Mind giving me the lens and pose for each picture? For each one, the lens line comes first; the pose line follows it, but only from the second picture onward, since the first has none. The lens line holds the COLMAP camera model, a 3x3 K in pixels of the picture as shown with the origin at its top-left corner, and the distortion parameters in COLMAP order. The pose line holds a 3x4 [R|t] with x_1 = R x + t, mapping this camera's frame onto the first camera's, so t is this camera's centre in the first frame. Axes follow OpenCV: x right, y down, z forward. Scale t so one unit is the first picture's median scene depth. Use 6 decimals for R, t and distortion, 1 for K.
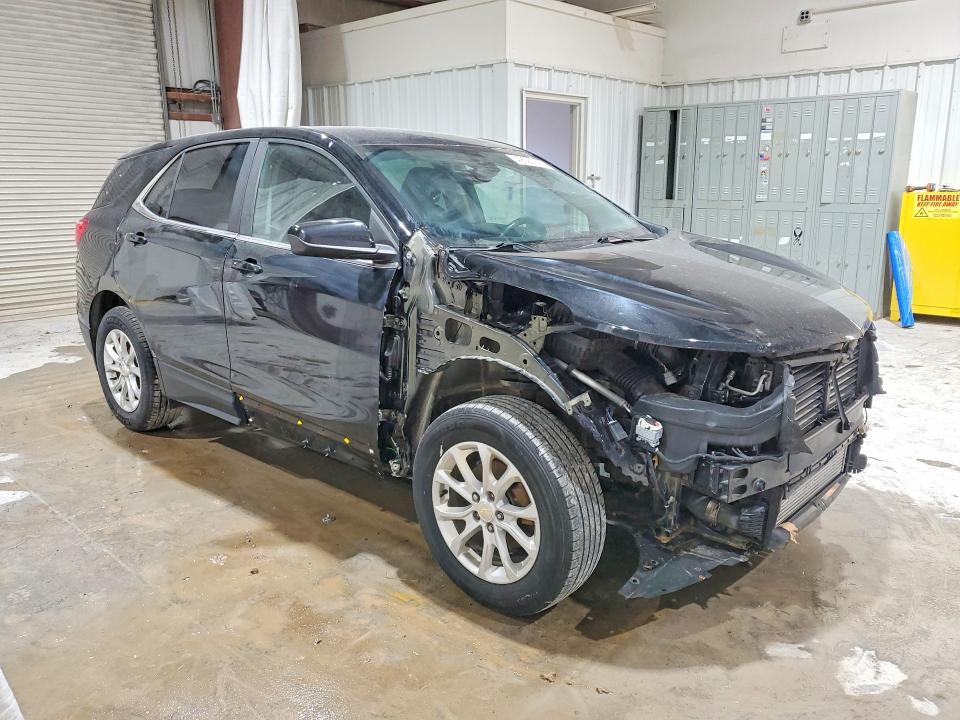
lens RADIAL K [[743.5, 0, 484.5], [0, 743.5, 356.0], [0, 0, 1]] dist [0.004476, 0.008394]
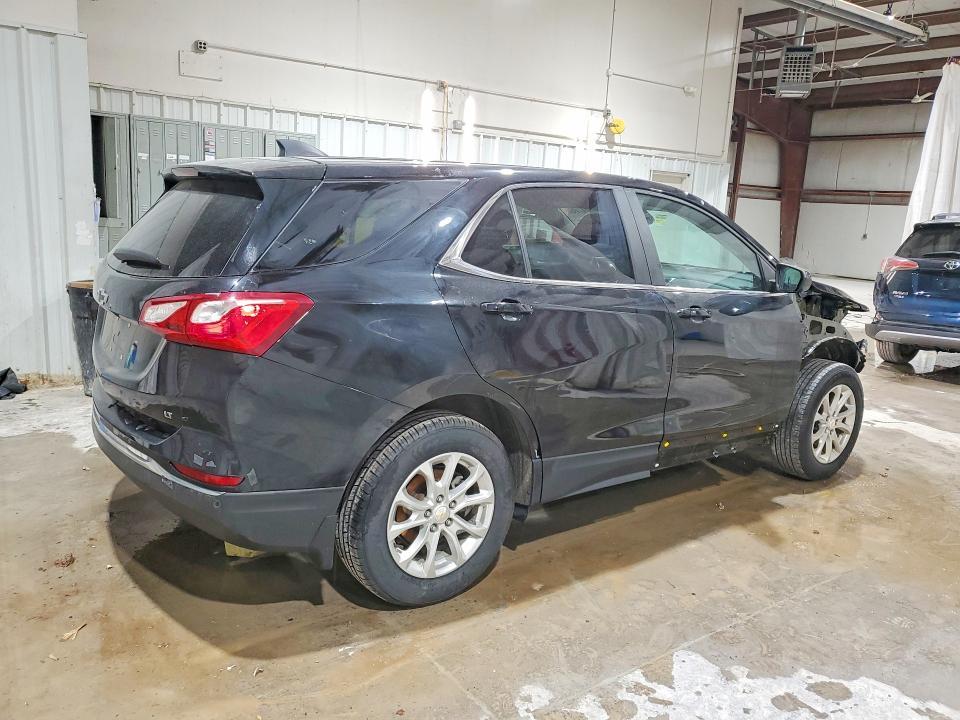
lens RADIAL K [[743.5, 0, 484.5], [0, 743.5, 356.0], [0, 0, 1]] dist [0.004476, 0.008394]
pose [[0.204620, -0.176821, 0.962738, -1.323827], [0.174577, 0.974372, 0.141853, -0.245934], [-0.963148, 0.139046, 0.230244, 0.979766]]
